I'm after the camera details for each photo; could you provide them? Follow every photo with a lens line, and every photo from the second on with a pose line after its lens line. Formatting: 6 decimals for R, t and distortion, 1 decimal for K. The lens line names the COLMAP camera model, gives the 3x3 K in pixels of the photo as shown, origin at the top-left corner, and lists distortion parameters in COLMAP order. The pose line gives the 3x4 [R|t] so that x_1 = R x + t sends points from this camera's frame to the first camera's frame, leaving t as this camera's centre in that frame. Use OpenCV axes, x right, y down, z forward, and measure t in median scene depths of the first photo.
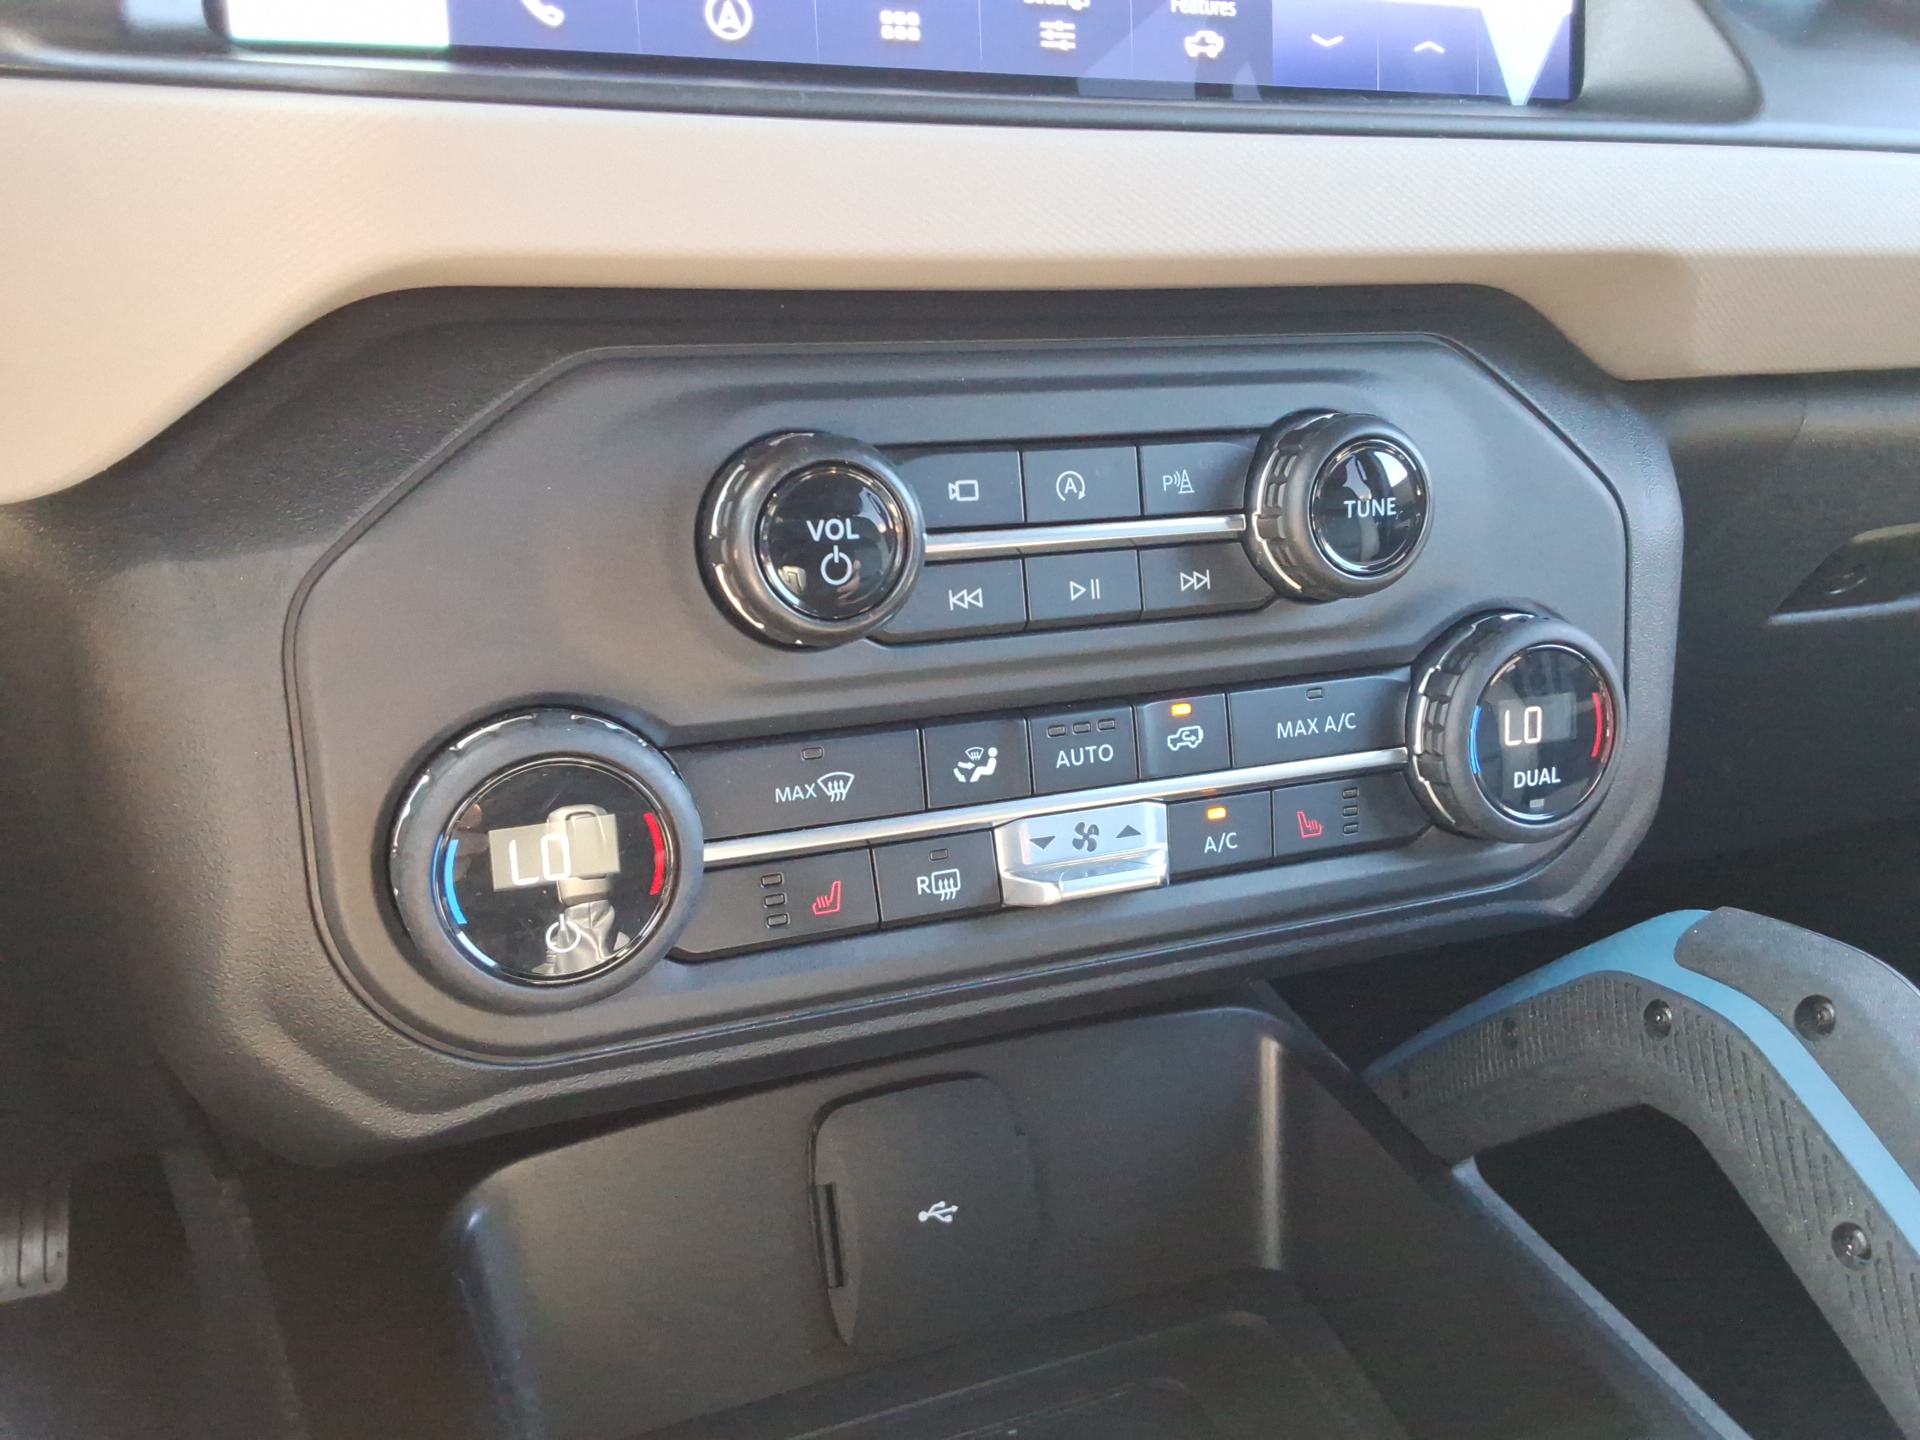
lens RADIAL K [[1547.5, 0, 961.3], [0, 1547.5, 725.2], [0, 0, 1]] dist [0.107078, -0.166168]
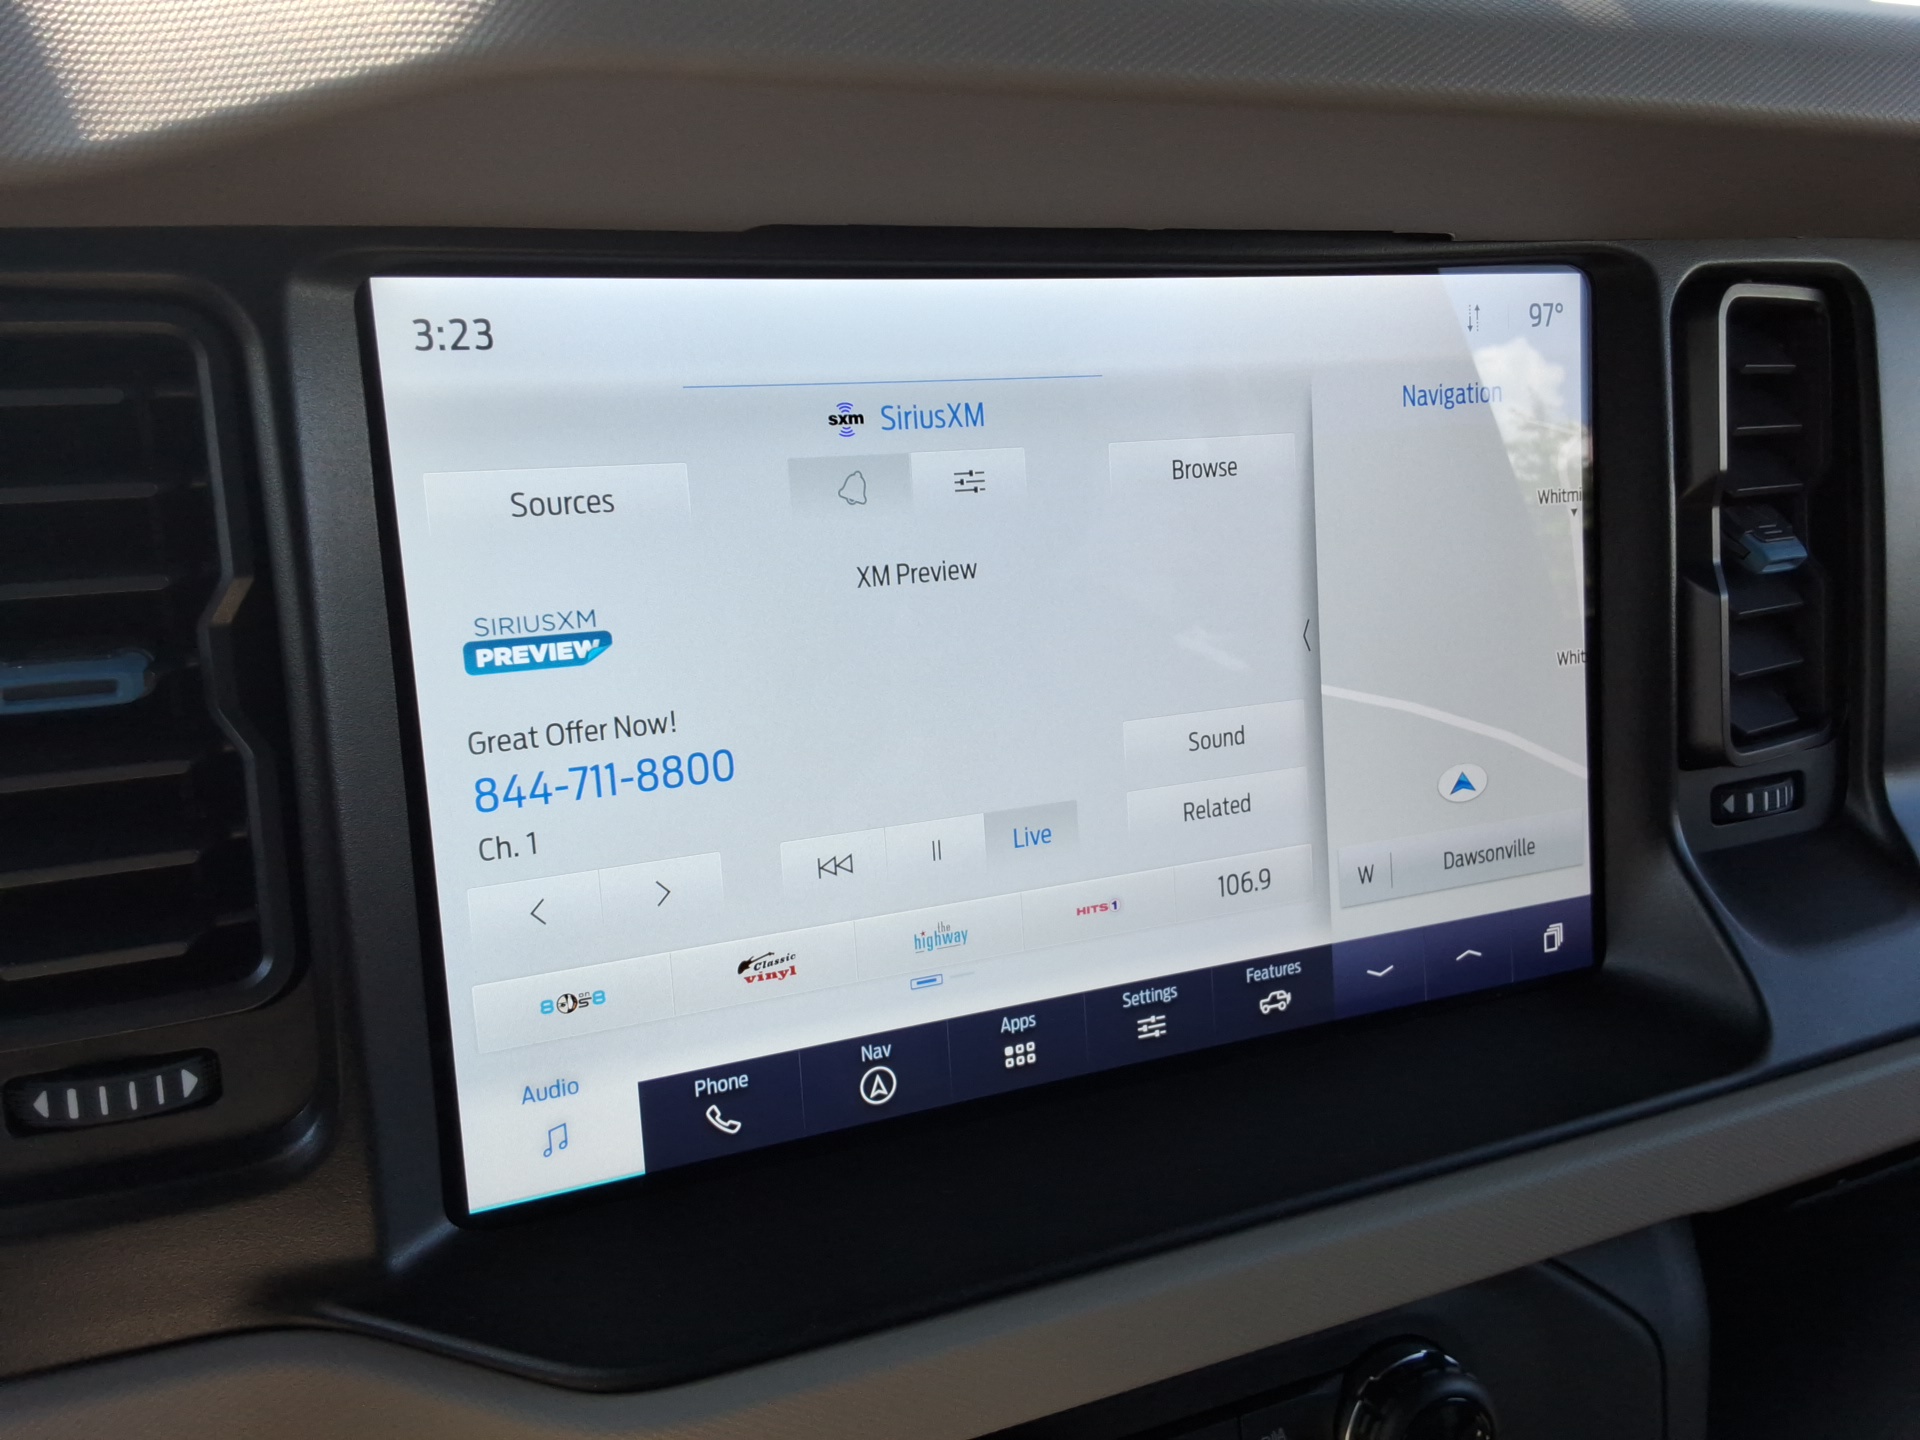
lens RADIAL K [[1547.5, 0, 954.9], [0, 1547.5, 710.3], [0, 0, 1]] dist [0.107078, -0.166168]
pose [[0.999691, -0.021948, 0.011660, -0.094249], [0.022398, 0.998951, -0.039940, -0.651919], [-0.010771, 0.040189, 0.999134, -0.153502]]
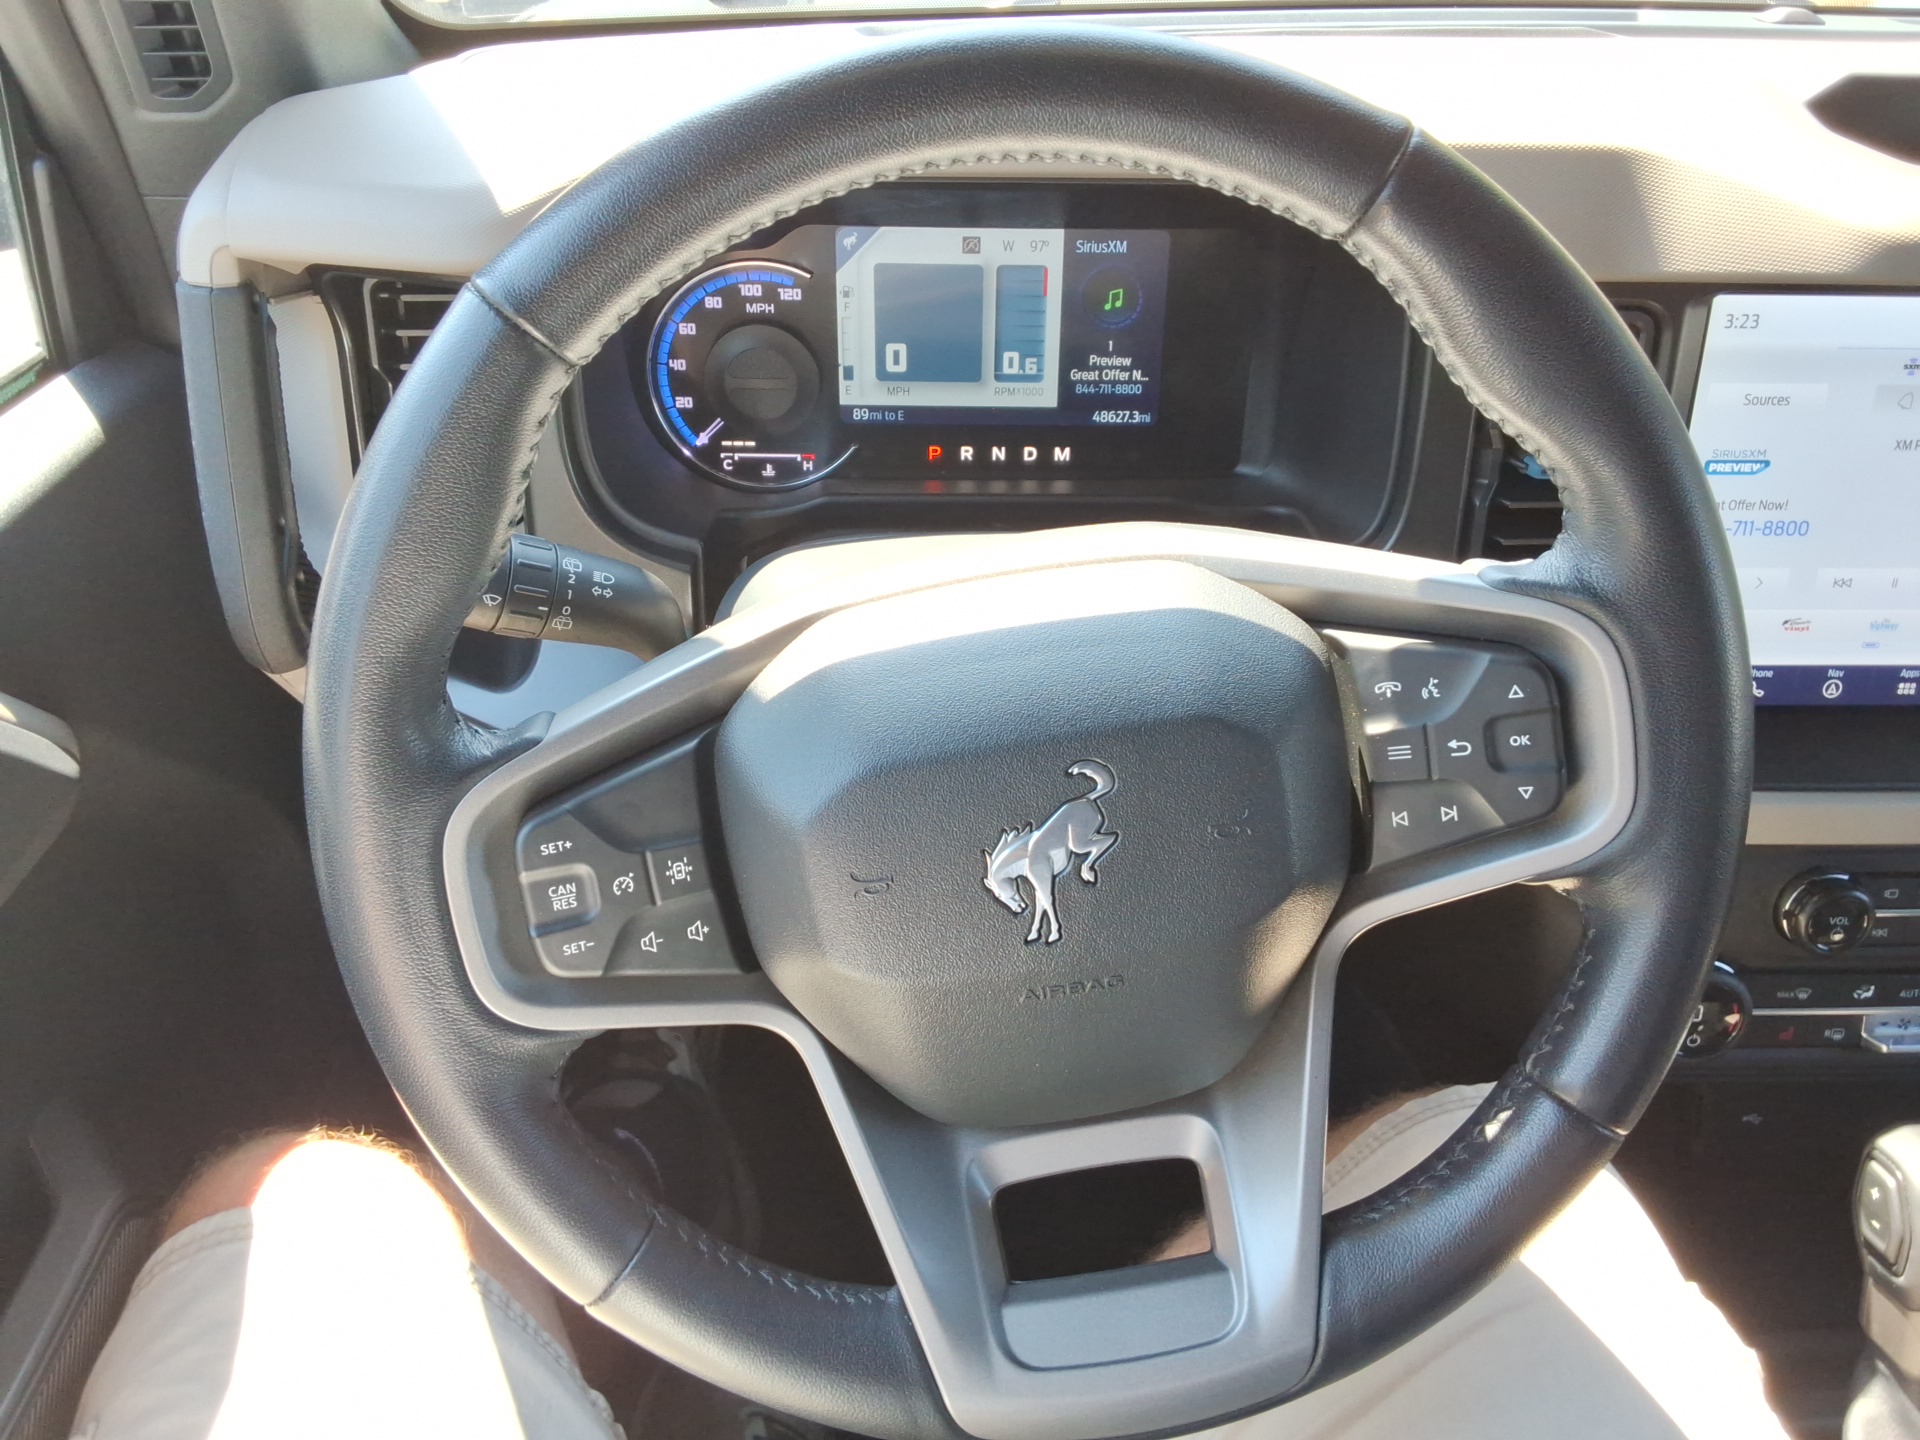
lens RADIAL K [[1547.5, 0, 970.0], [0, 1547.5, 717.1], [0, 0, 1]] dist [0.107078, -0.166168]
pose [[0.934704, 0.182803, -0.304814, -0.610584], [-0.109341, 0.963900, 0.242780, -0.813230], [0.338191, -0.193599, 0.920949, -1.595753]]
